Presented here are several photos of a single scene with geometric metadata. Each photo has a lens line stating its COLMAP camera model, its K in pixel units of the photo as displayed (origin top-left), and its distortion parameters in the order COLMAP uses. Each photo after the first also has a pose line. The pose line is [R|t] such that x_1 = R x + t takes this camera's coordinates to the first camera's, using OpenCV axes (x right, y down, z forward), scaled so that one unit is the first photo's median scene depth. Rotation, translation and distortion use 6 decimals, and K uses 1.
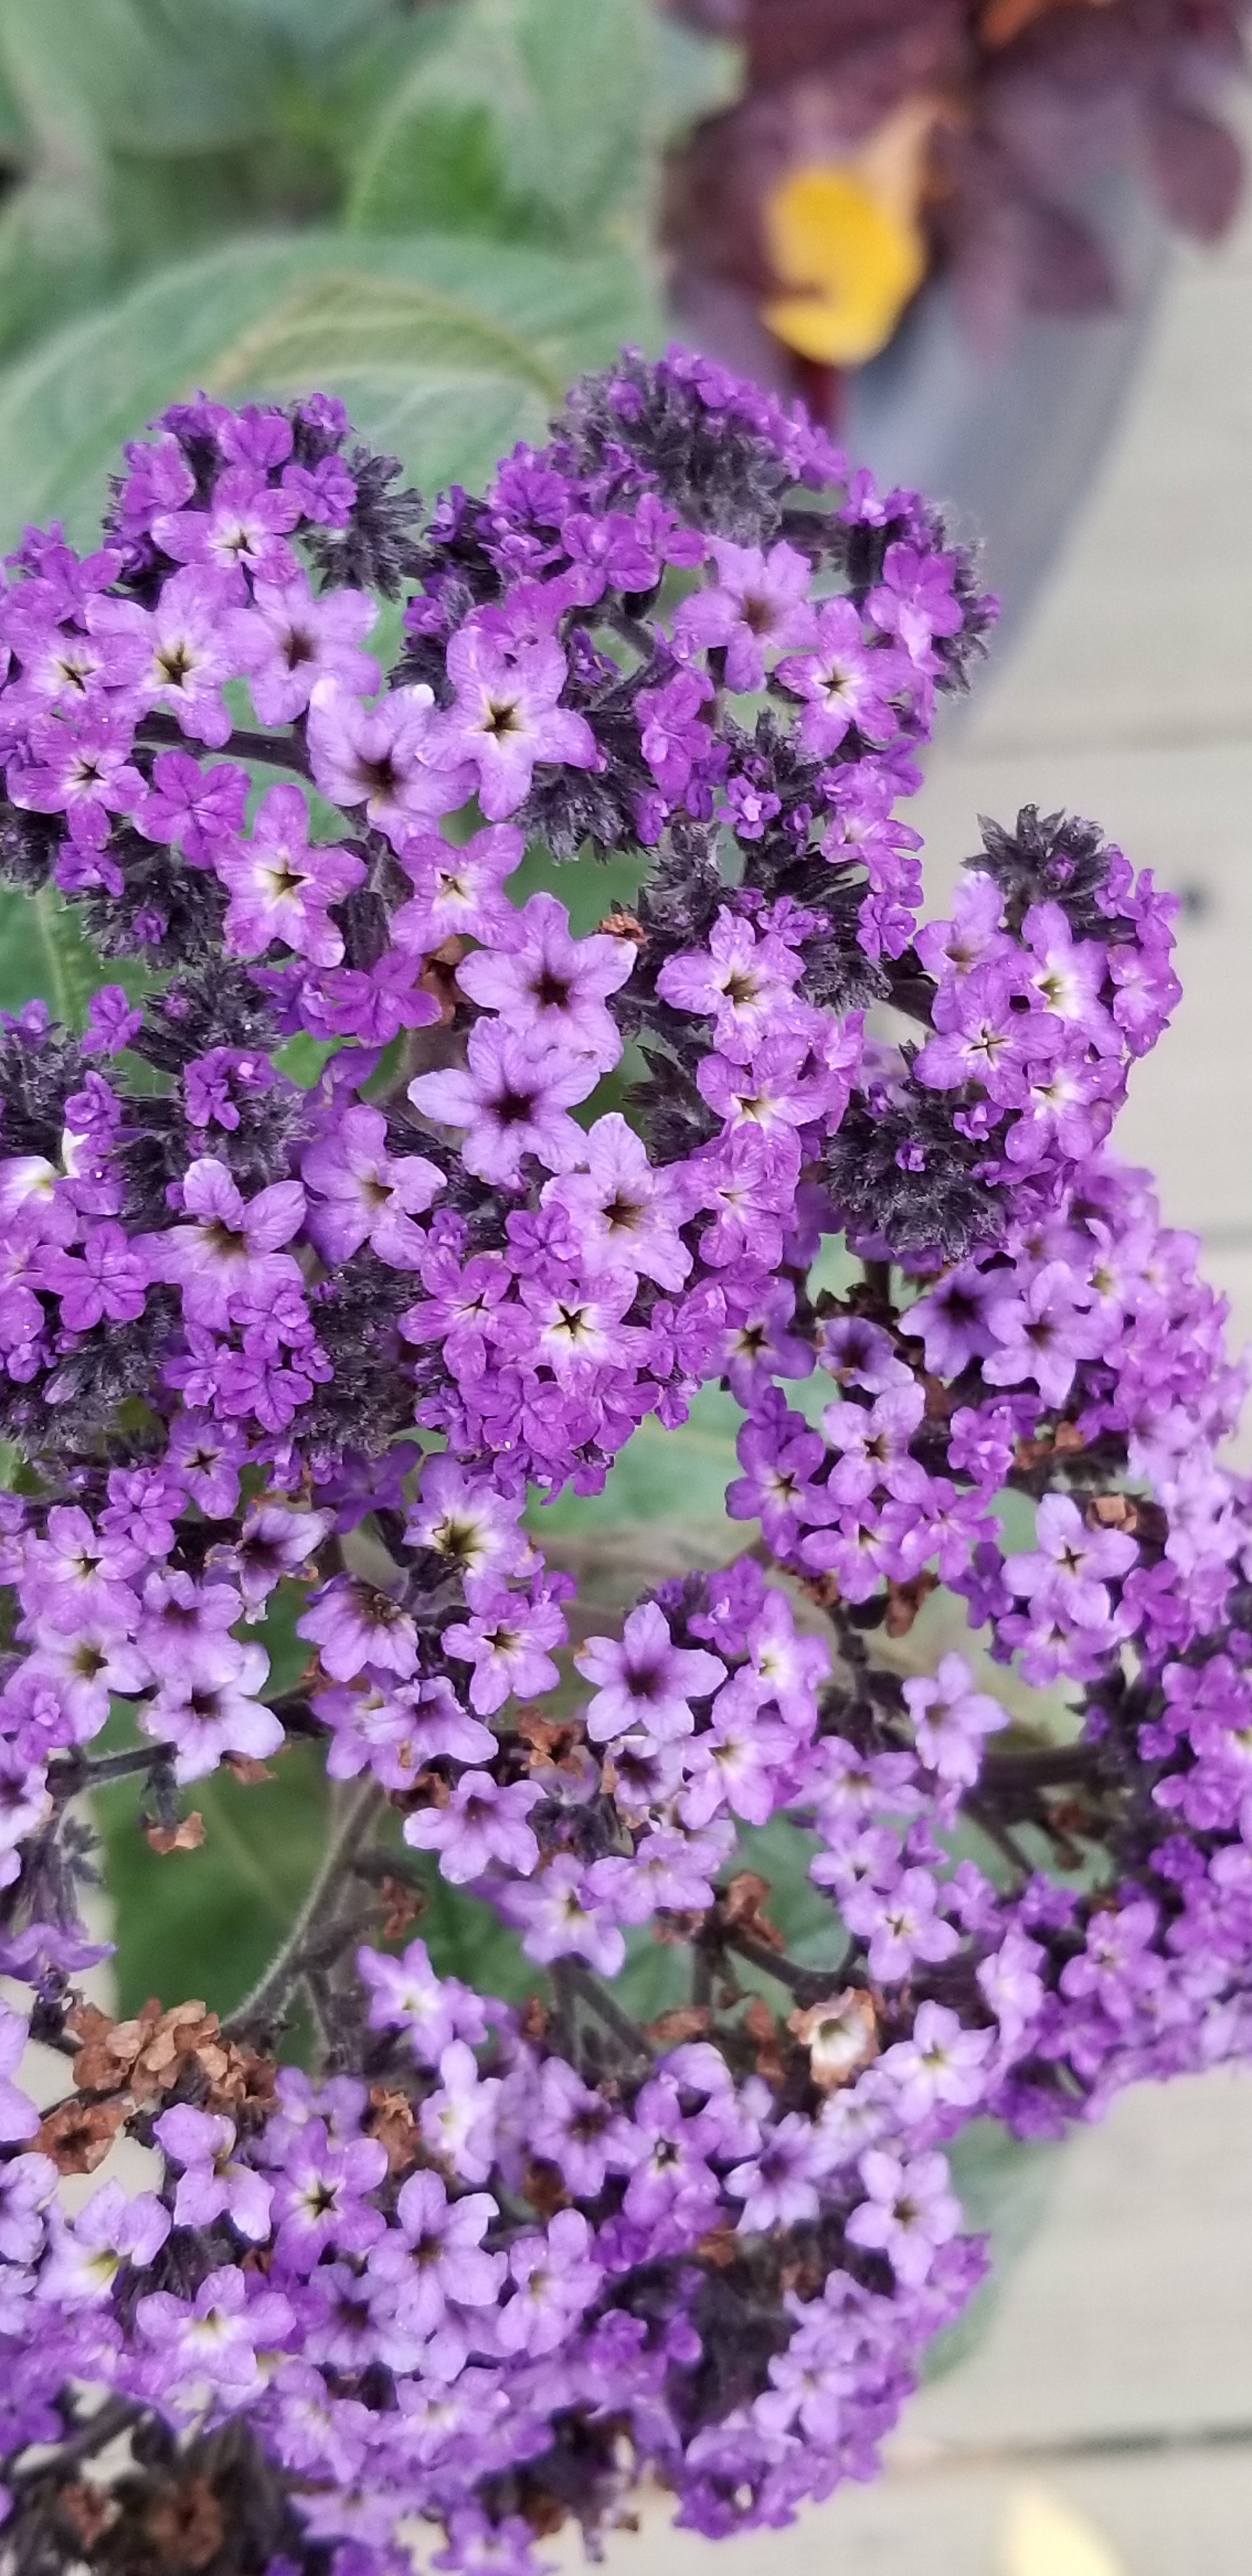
lens RADIAL K [[3480.9, 0, 677.0], [0, 3480.9, 1326.2], [0, 0, 1]] dist [0.081803, 0.000000]
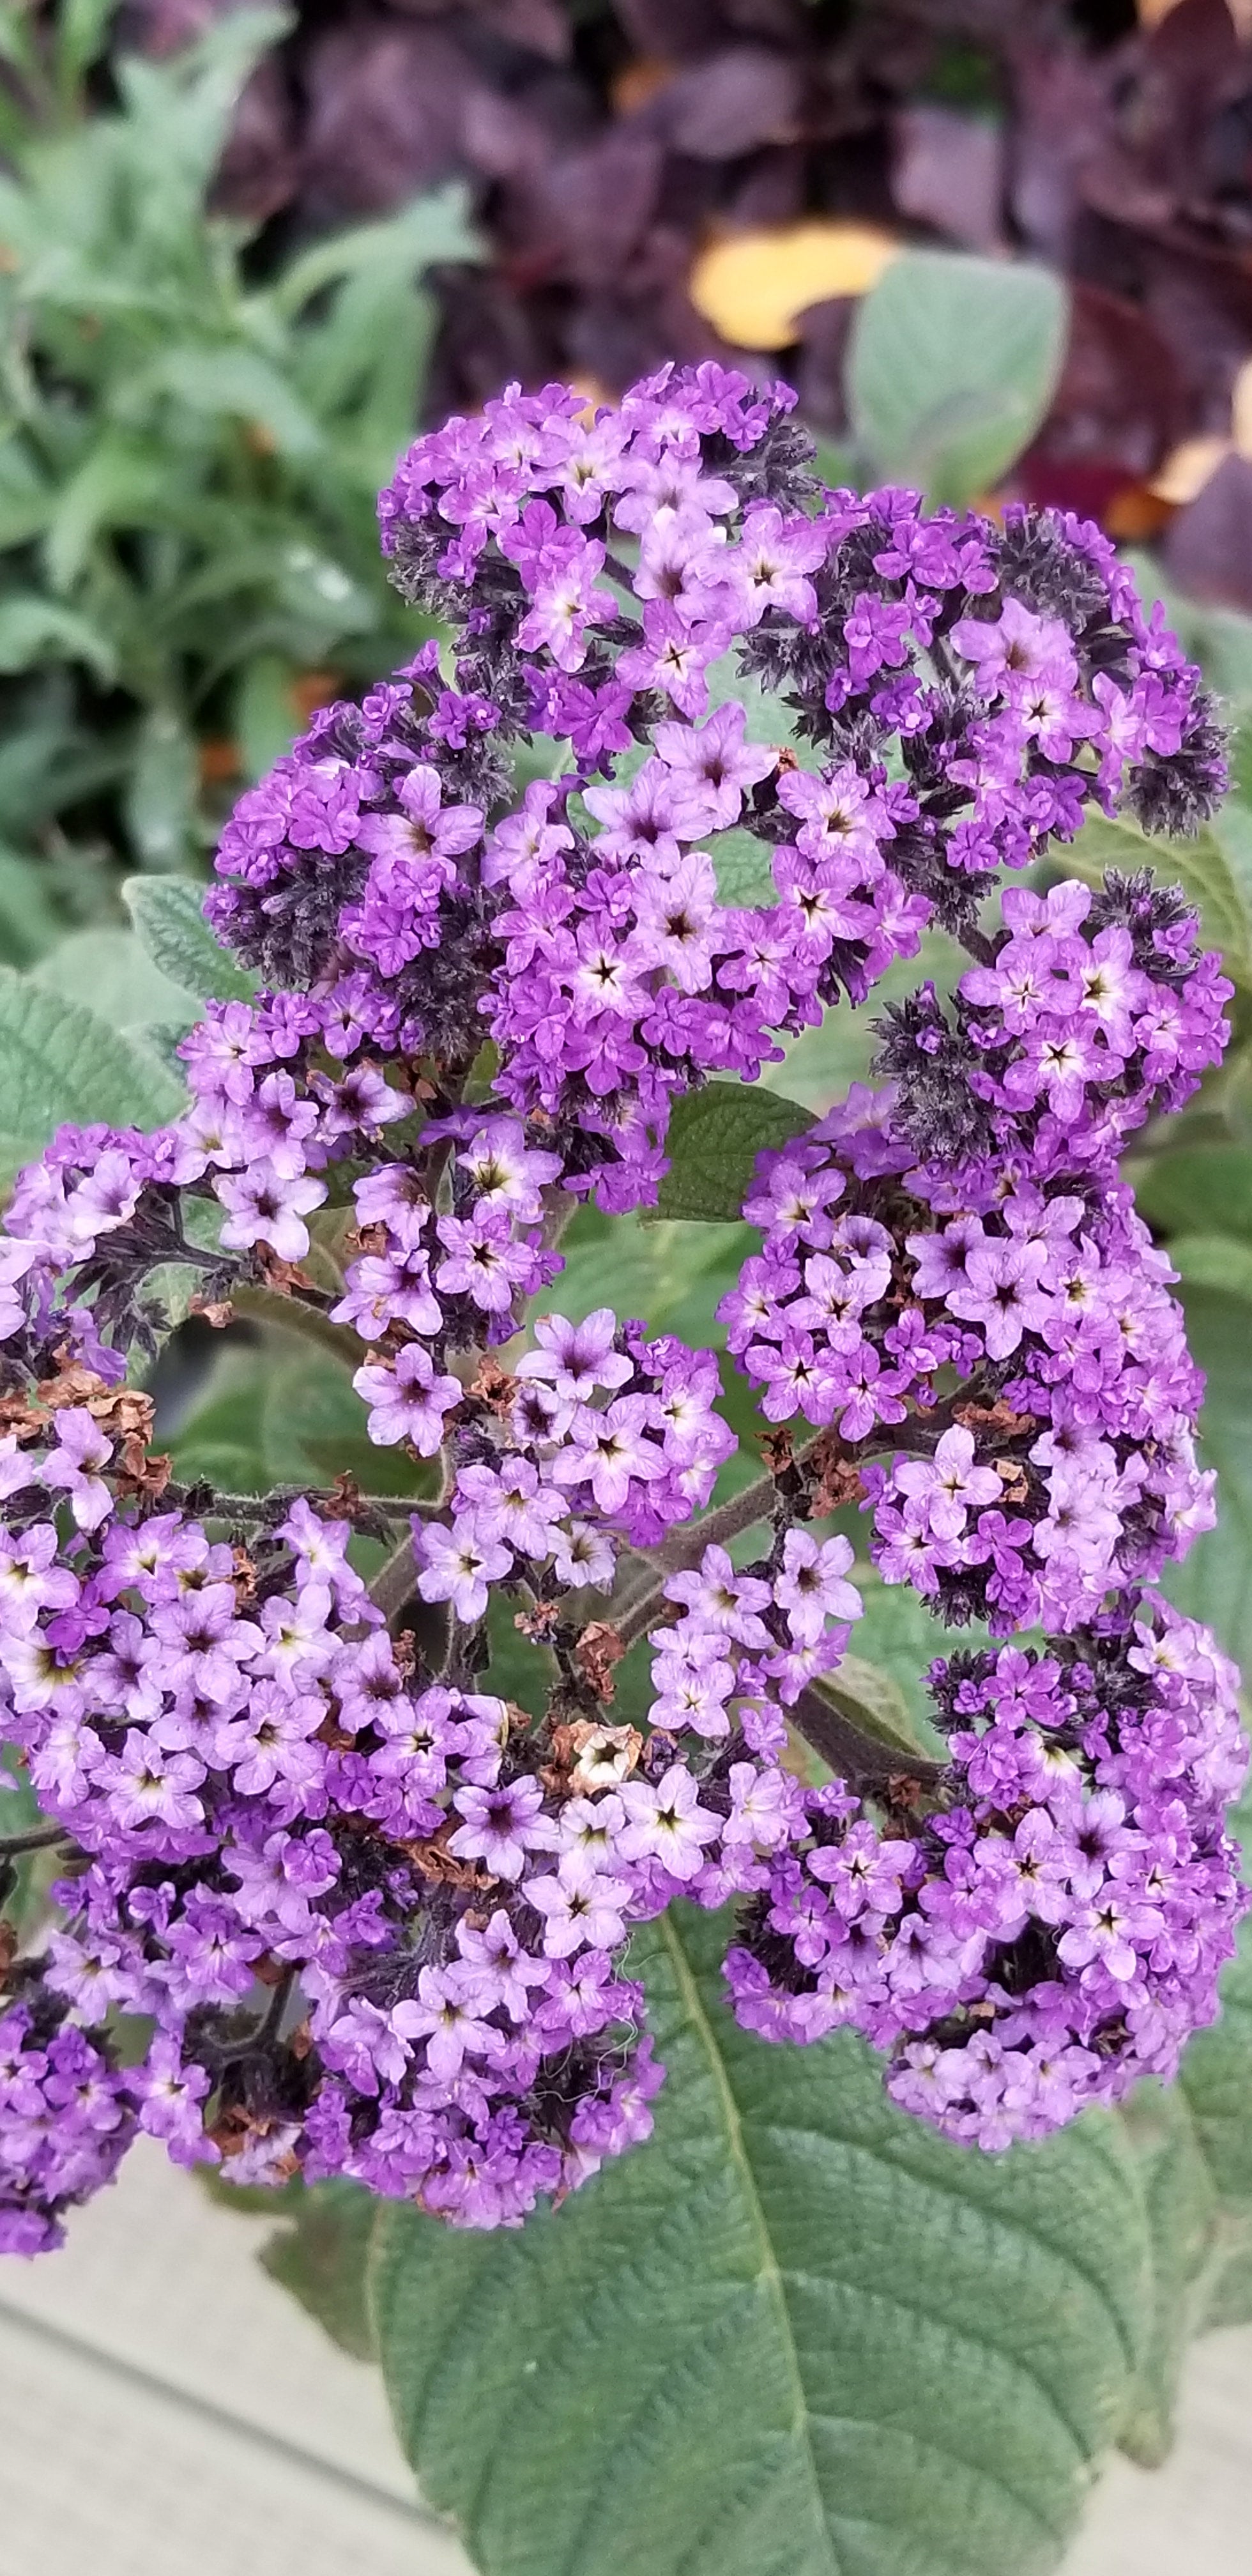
lens RADIAL K [[3480.9, 0, 652.6], [0, 3480.9, 1296.9], [0, 0, 1]] dist [0.081803, 0.000000]
pose [[0.861457, 0.397596, -0.315925, 0.415822], [-0.470884, 0.858341, -0.203762, 0.335944], [0.190157, 0.324296, 0.926646, -0.173002]]
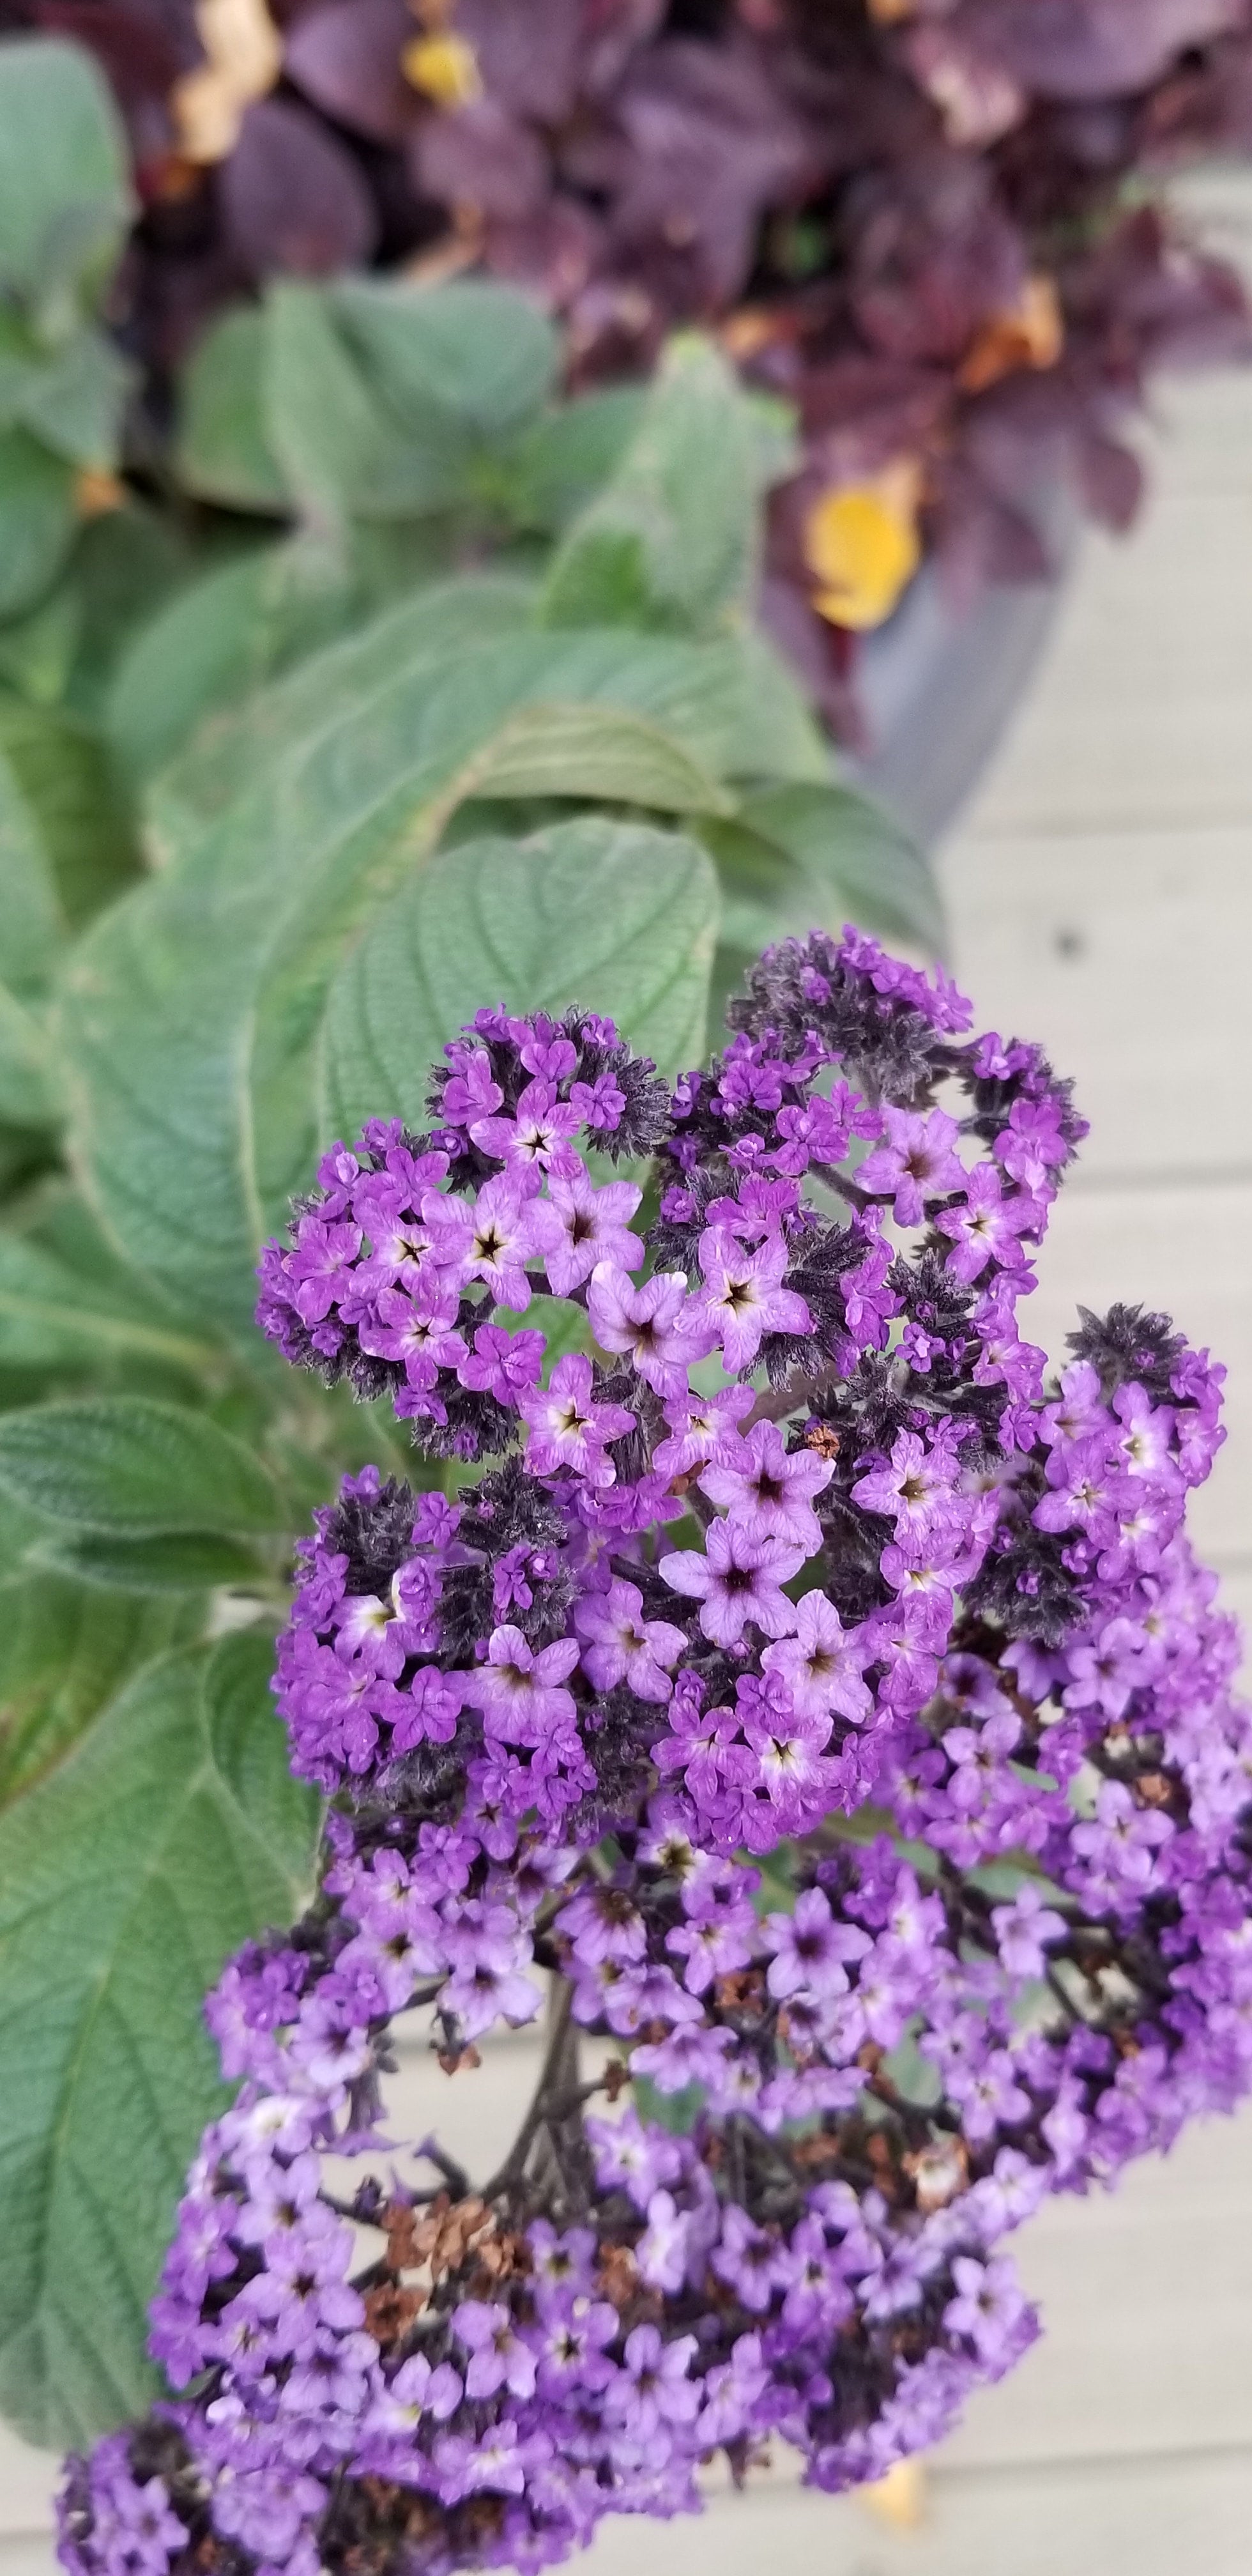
lens RADIAL K [[2395.9, 0, 669.7], [0, 2395.9, 1280.0], [0, 0, 1]] dist [0.007687, 0.000000]
pose [[0.999821, 0.017490, -0.007159, -0.062991], [-0.017192, 0.999059, 0.039817, -0.194326], [0.007849, -0.039687, 0.999181, 0.097512]]
